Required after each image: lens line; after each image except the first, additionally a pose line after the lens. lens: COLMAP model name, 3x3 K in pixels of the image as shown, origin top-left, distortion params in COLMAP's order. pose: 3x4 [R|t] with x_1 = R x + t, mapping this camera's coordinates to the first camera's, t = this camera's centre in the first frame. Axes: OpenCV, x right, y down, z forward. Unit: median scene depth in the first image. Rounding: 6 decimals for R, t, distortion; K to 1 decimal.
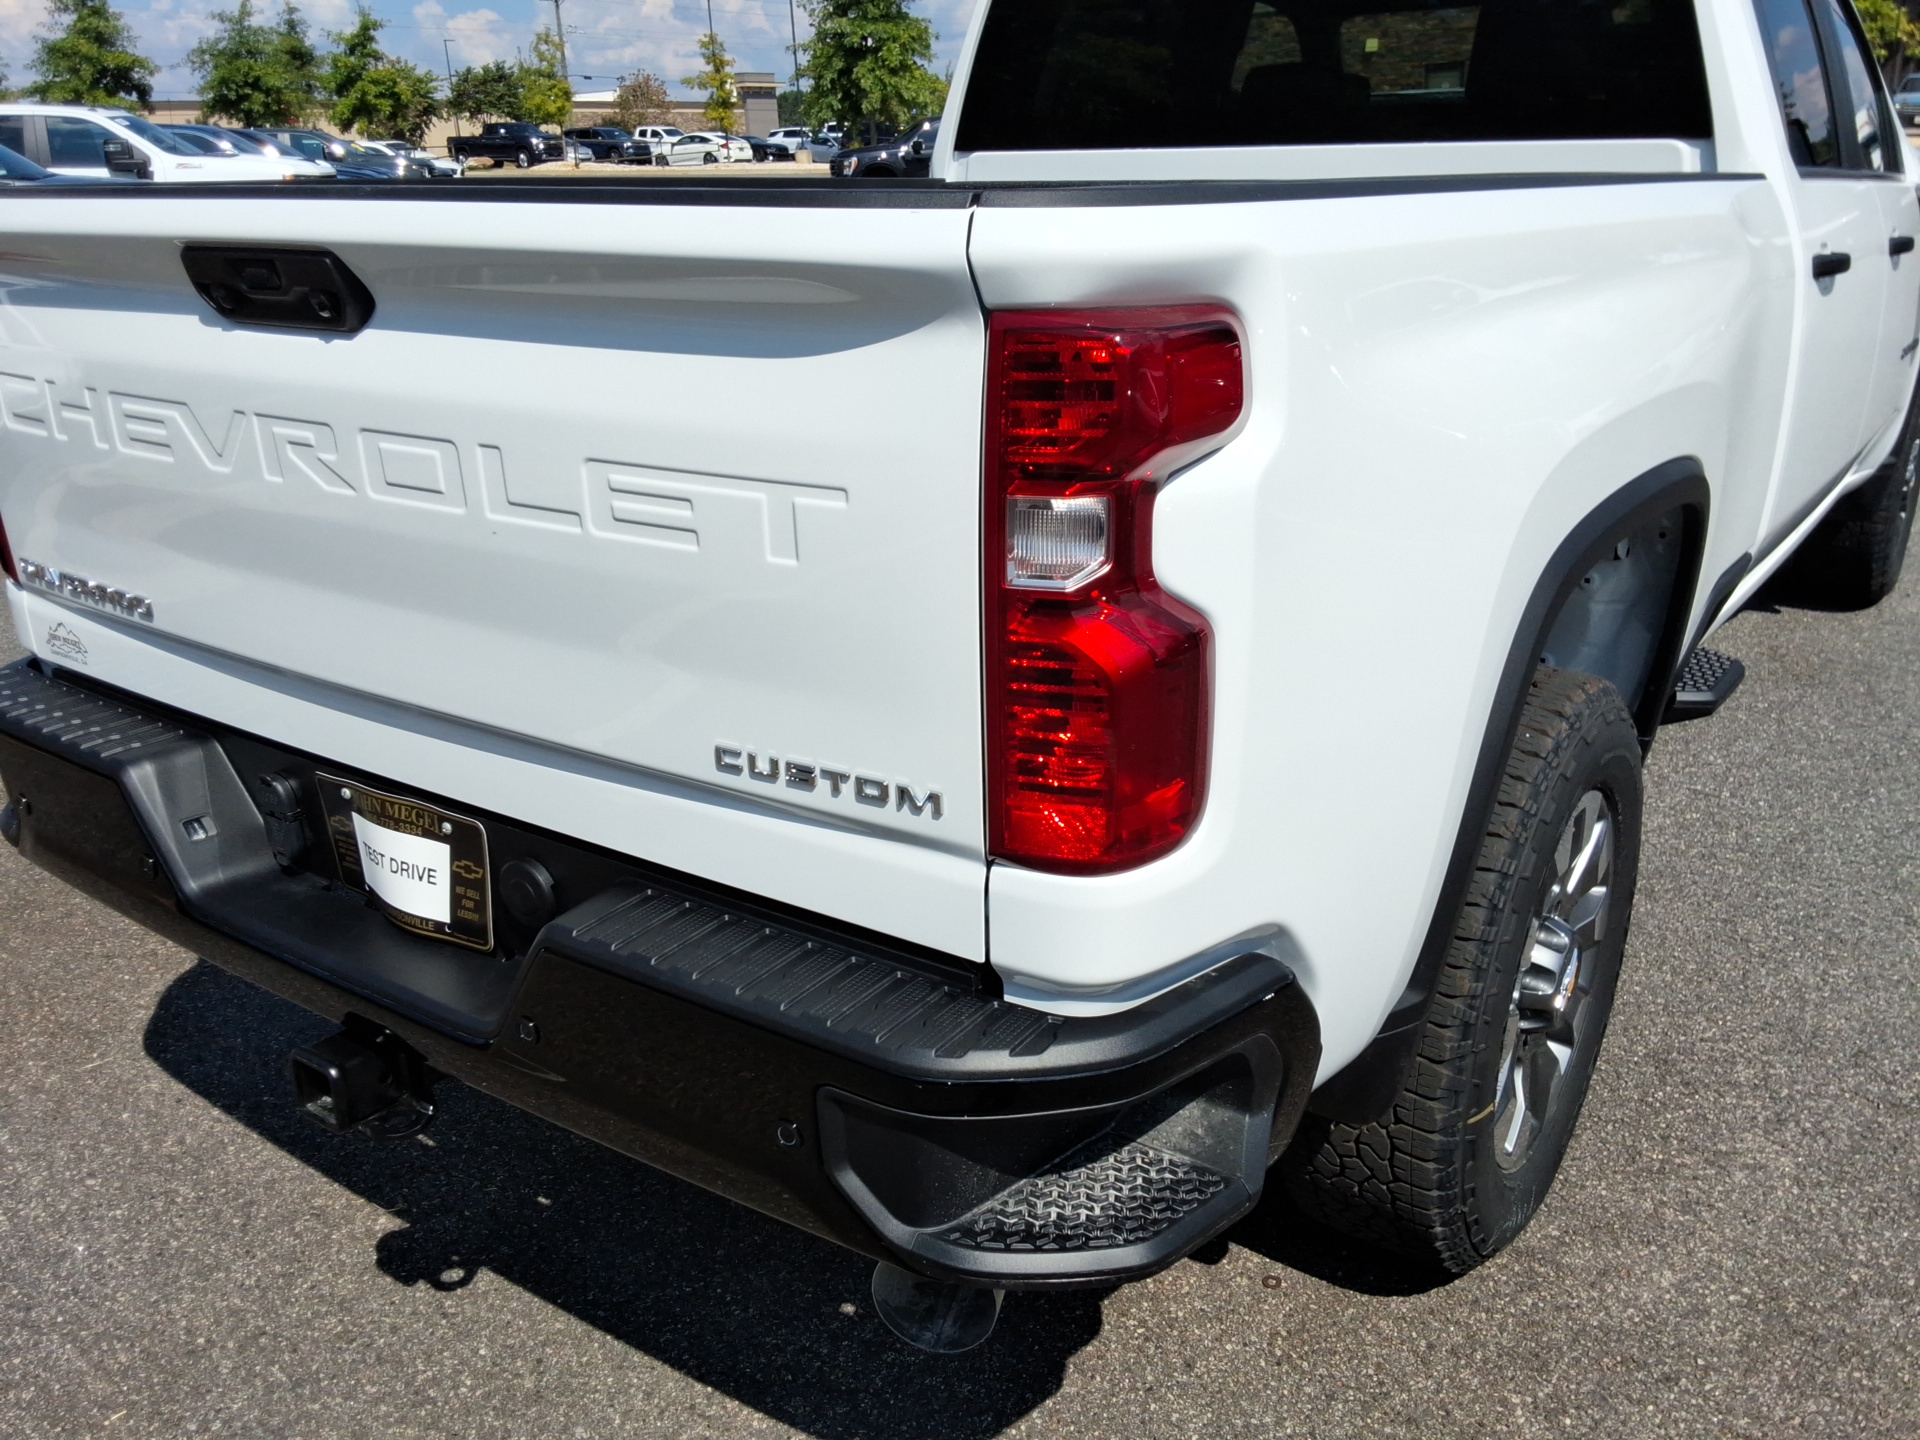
lens RADIAL K [[1563.6, 0, 976.6], [0, 1563.6, 721.6], [0, 0, 1]] dist [0.079367, -0.140958]
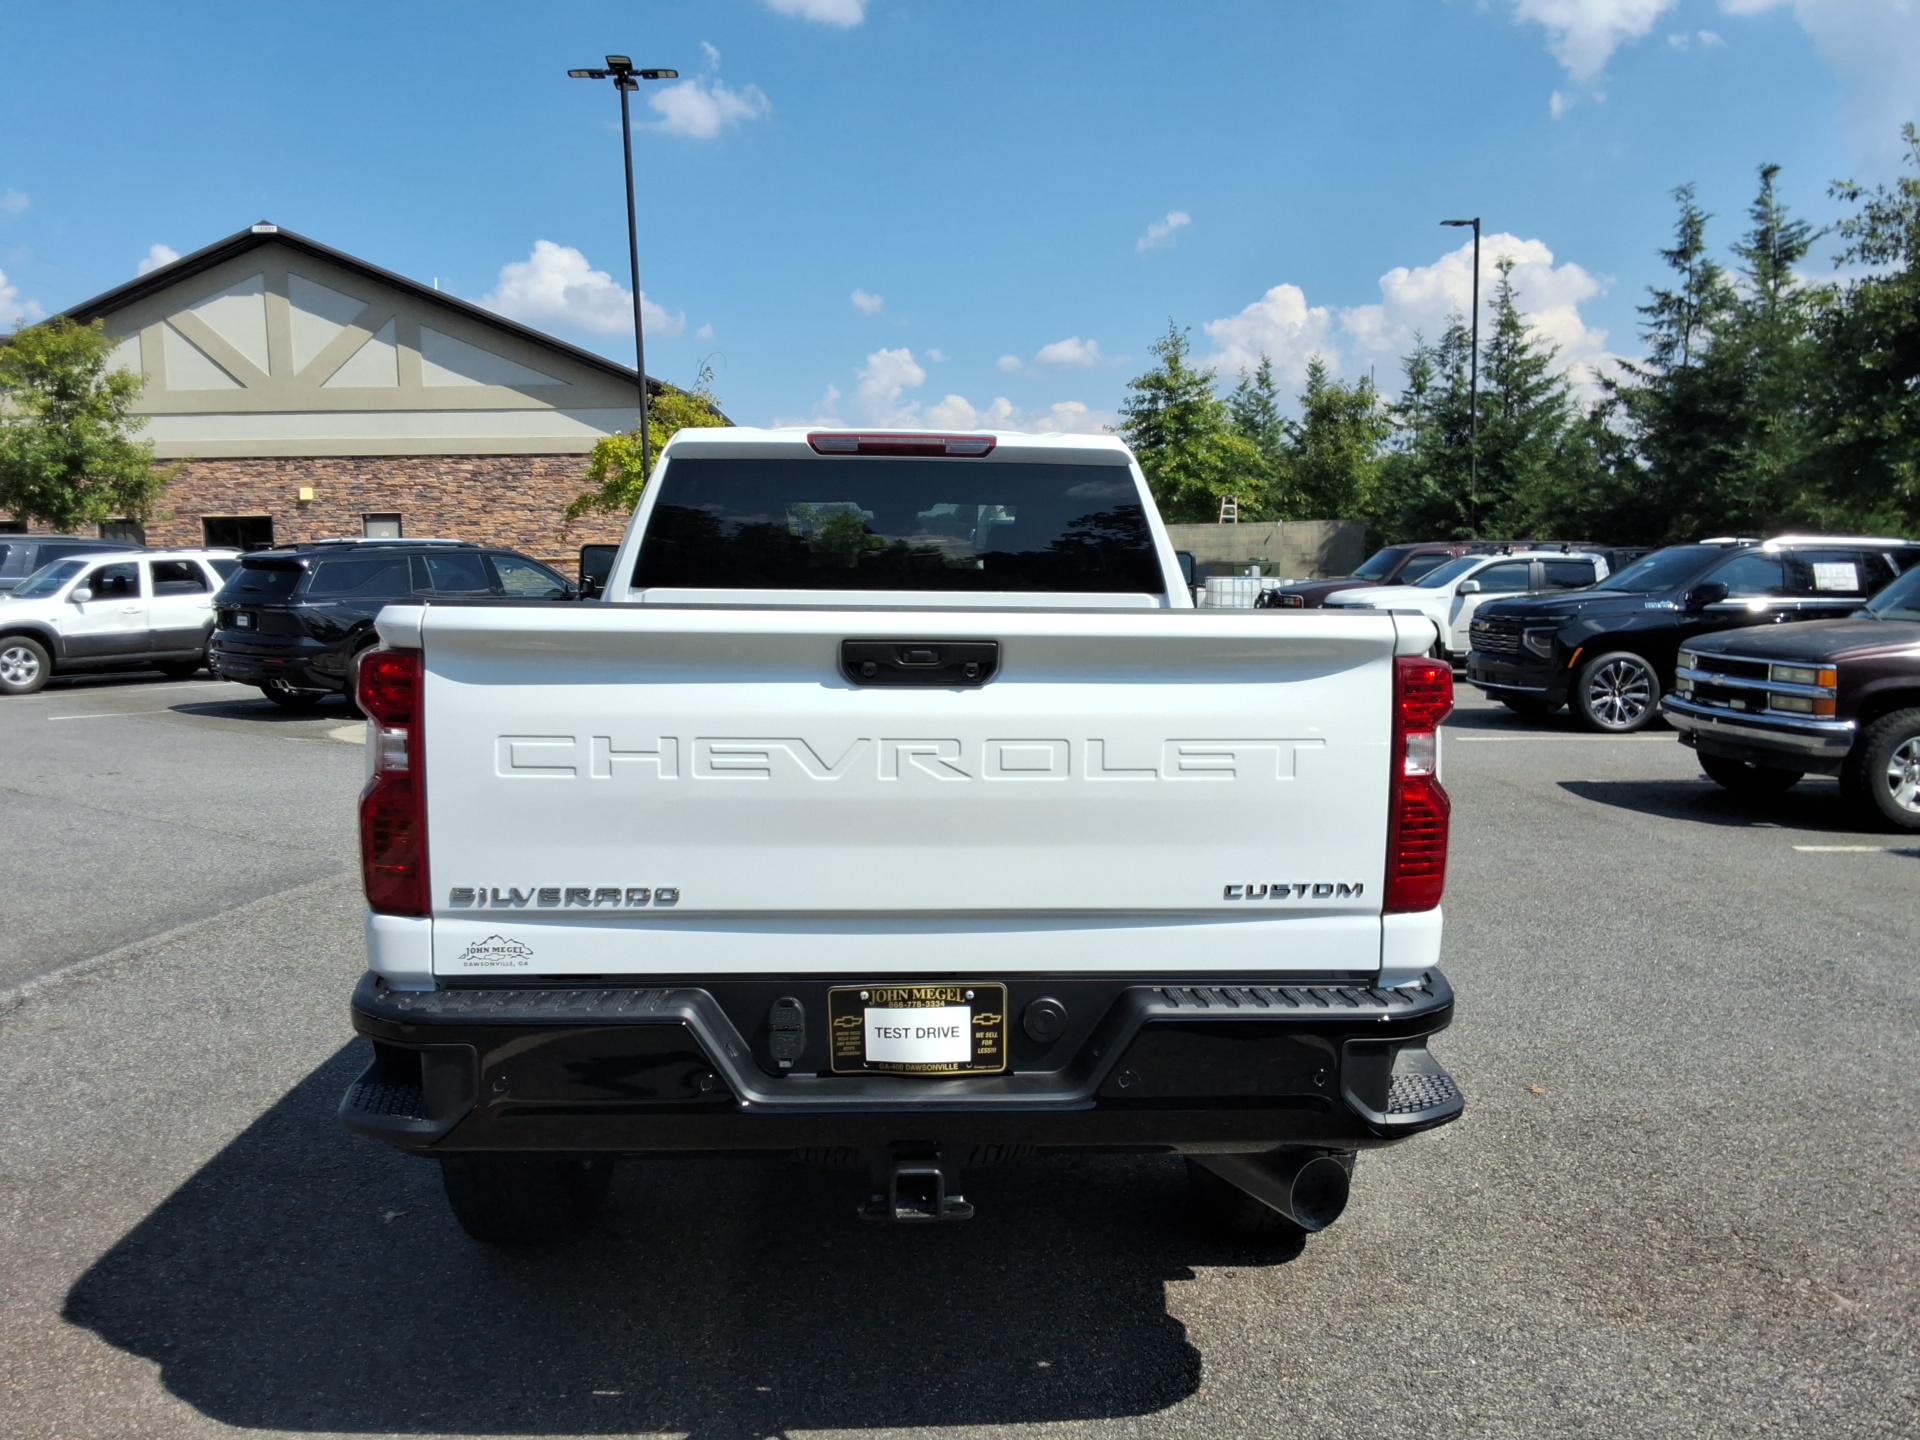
lens RADIAL K [[1554.3, 0, 967.8], [0, 1554.3, 725.0], [0, 0, 1]] dist [0.142367, -0.234600]
pose [[0.784833, -0.032634, 0.618848, -1.227820], [0.192811, 0.961907, -0.193801, 0.105020], [-0.588950, 0.271422, 0.761228, -0.236606]]
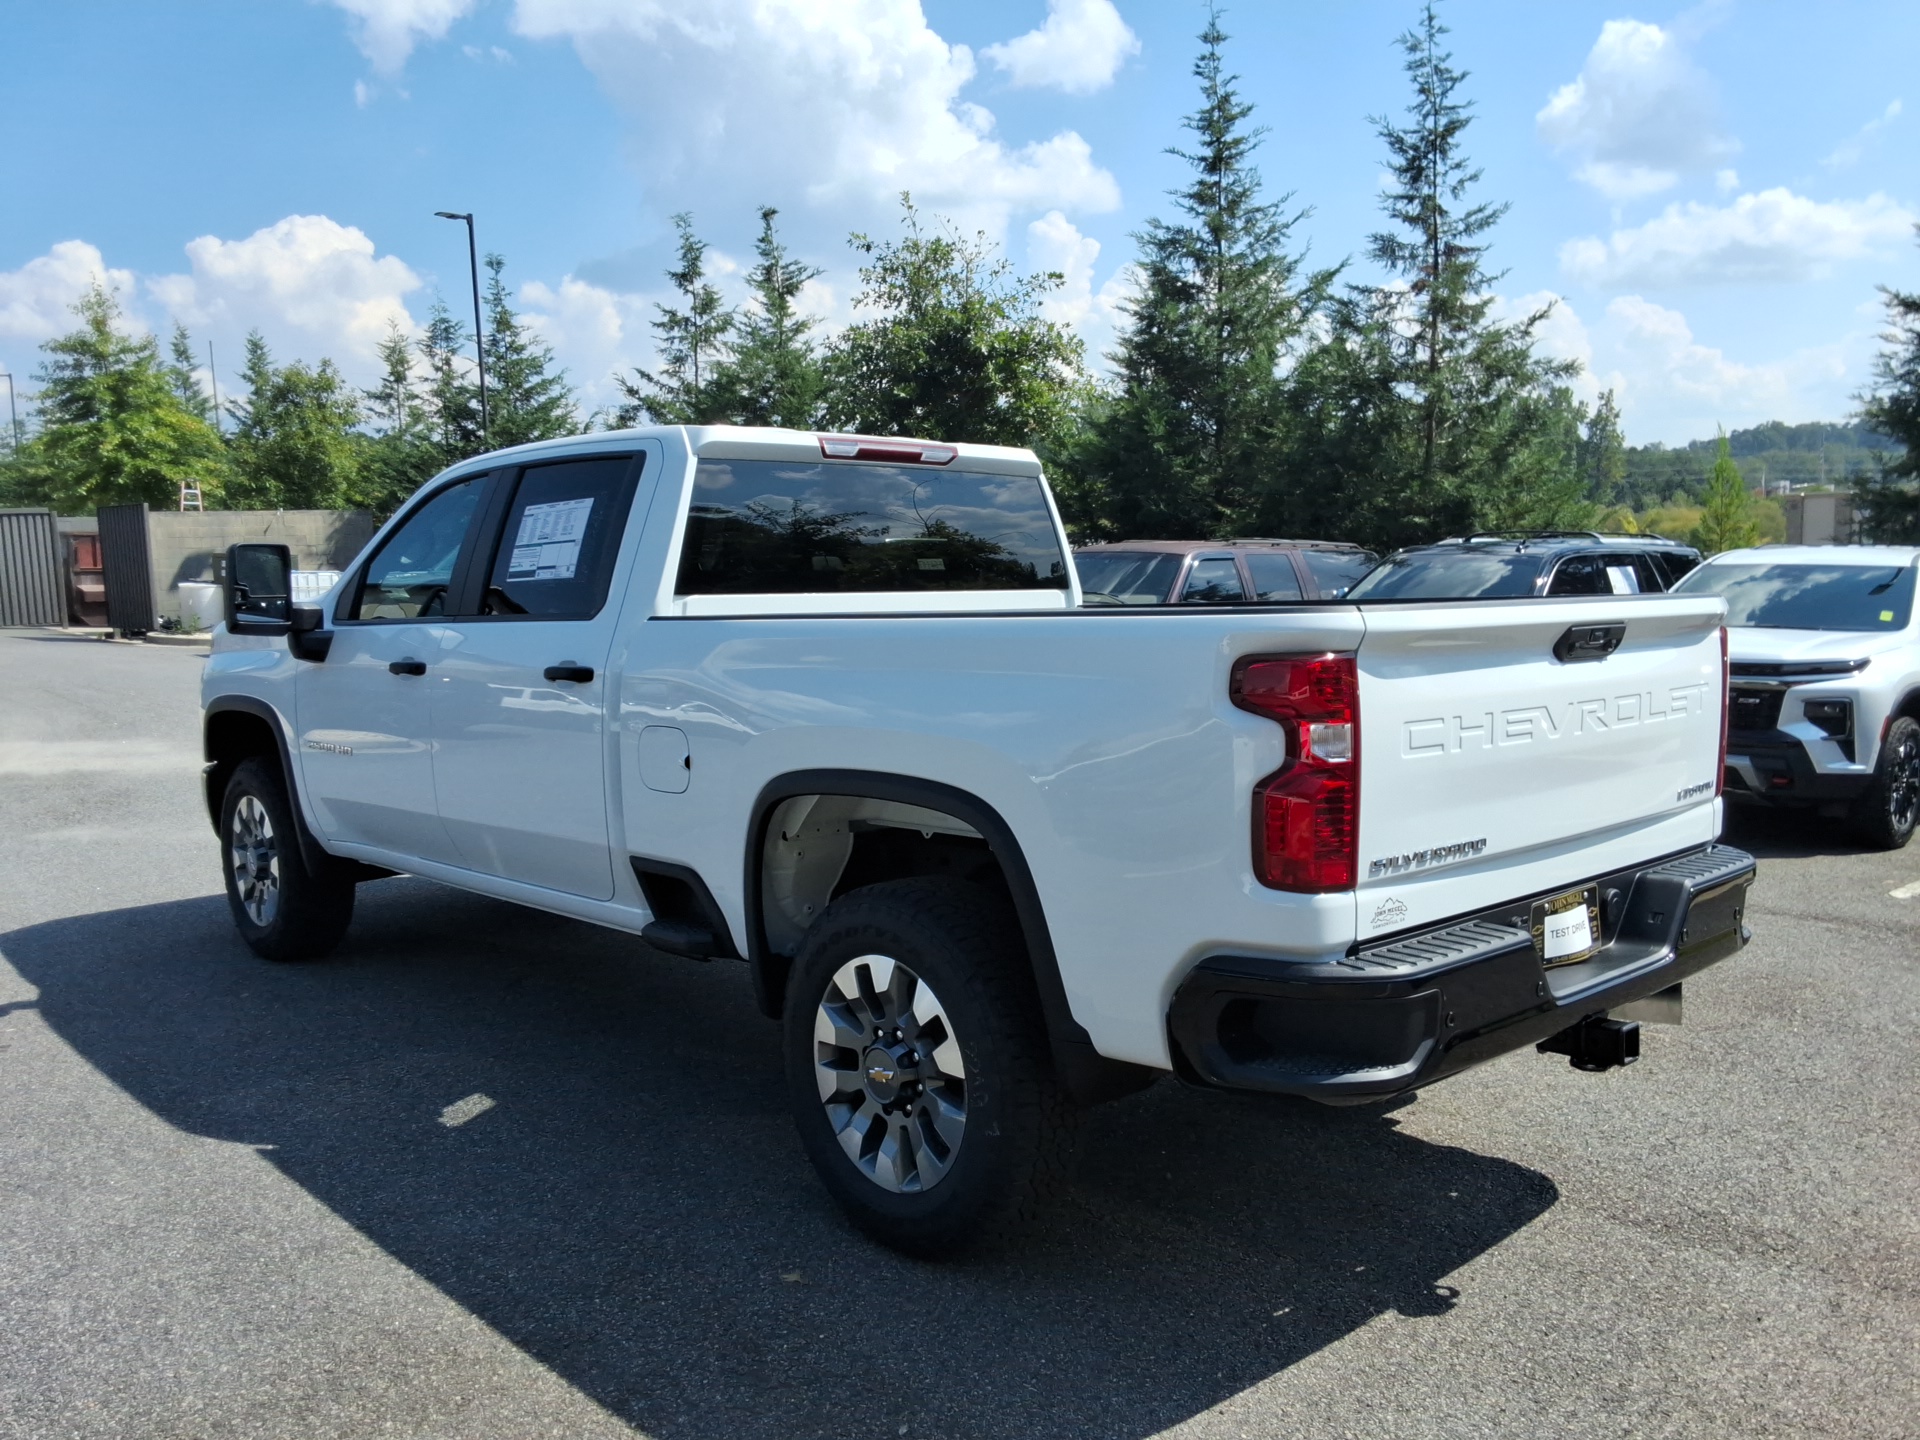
lens RADIAL K [[1554.3, 0, 967.8], [0, 1554.3, 725.0], [0, 0, 1]] dist [0.142367, -0.234600]
pose [[0.200942, -0.079614, 0.976363, -2.361276], [0.342673, 0.939435, 0.006078, -0.405440], [-0.917713, 0.333352, 0.216053, 1.163219]]
